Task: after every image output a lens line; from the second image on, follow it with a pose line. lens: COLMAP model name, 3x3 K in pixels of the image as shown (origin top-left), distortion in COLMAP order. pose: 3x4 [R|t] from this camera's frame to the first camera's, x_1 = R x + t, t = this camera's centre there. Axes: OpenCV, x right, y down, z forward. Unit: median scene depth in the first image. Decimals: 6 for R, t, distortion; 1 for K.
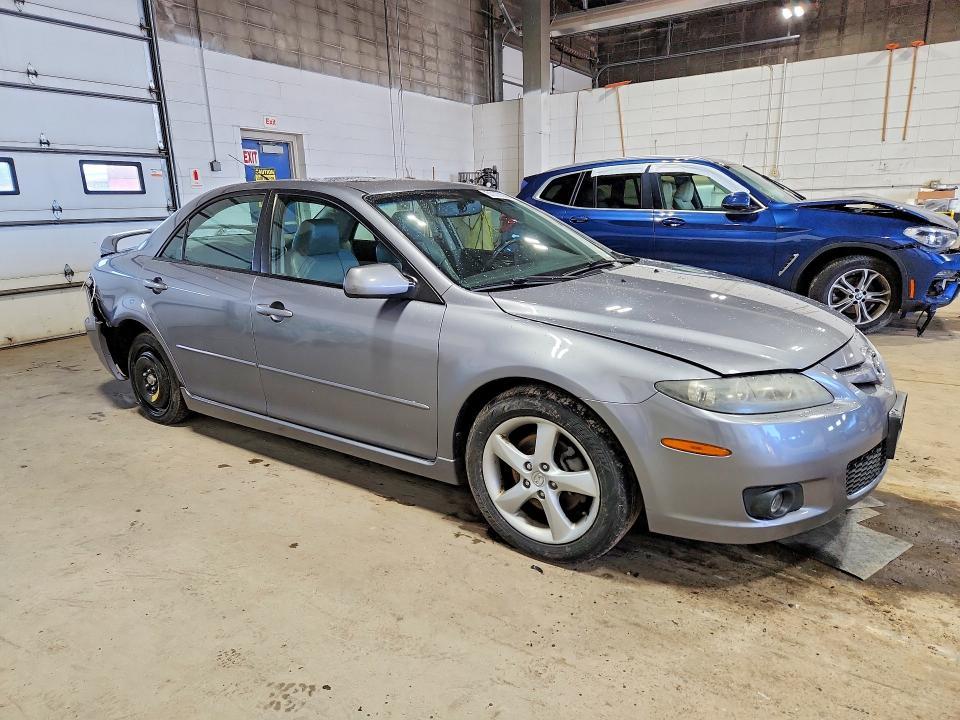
lens RADIAL K [[649.8, 0, 480.0], [0, 649.8, 360.0], [0, 0, 1]] dist [0.087831, -0.079139]
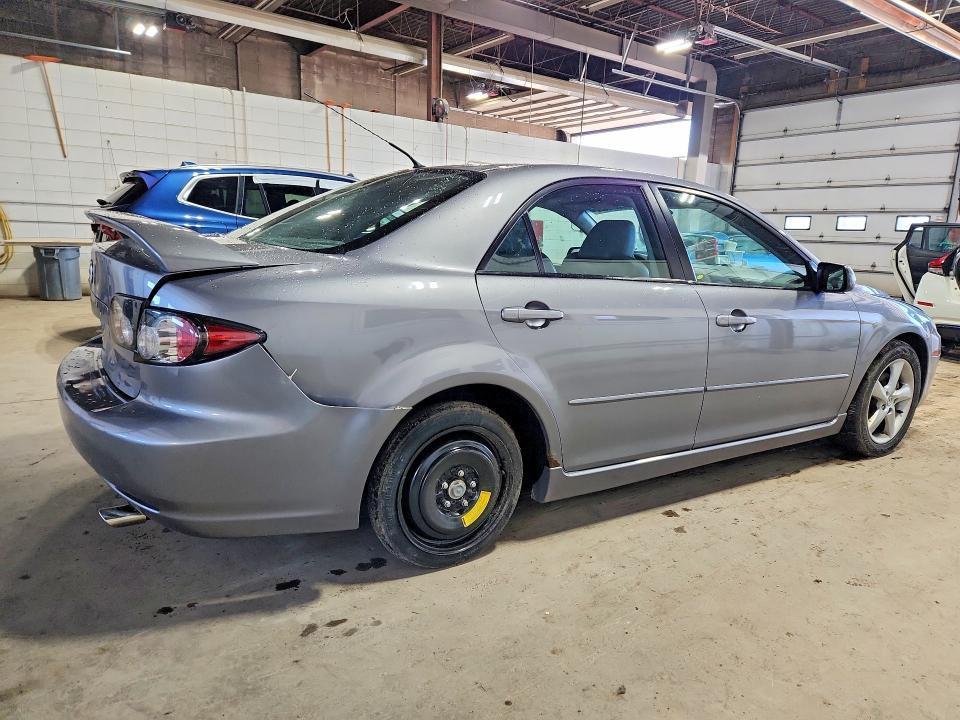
lens RADIAL K [[649.8, 0, 480.0], [0, 649.8, 360.0], [0, 0, 1]] dist [0.087831, -0.079139]
pose [[0.356409, -0.139032, 0.923928, -1.075636], [0.176673, 0.981056, 0.079476, -0.129123], [-0.917474, 0.134907, 0.374221, 0.830971]]
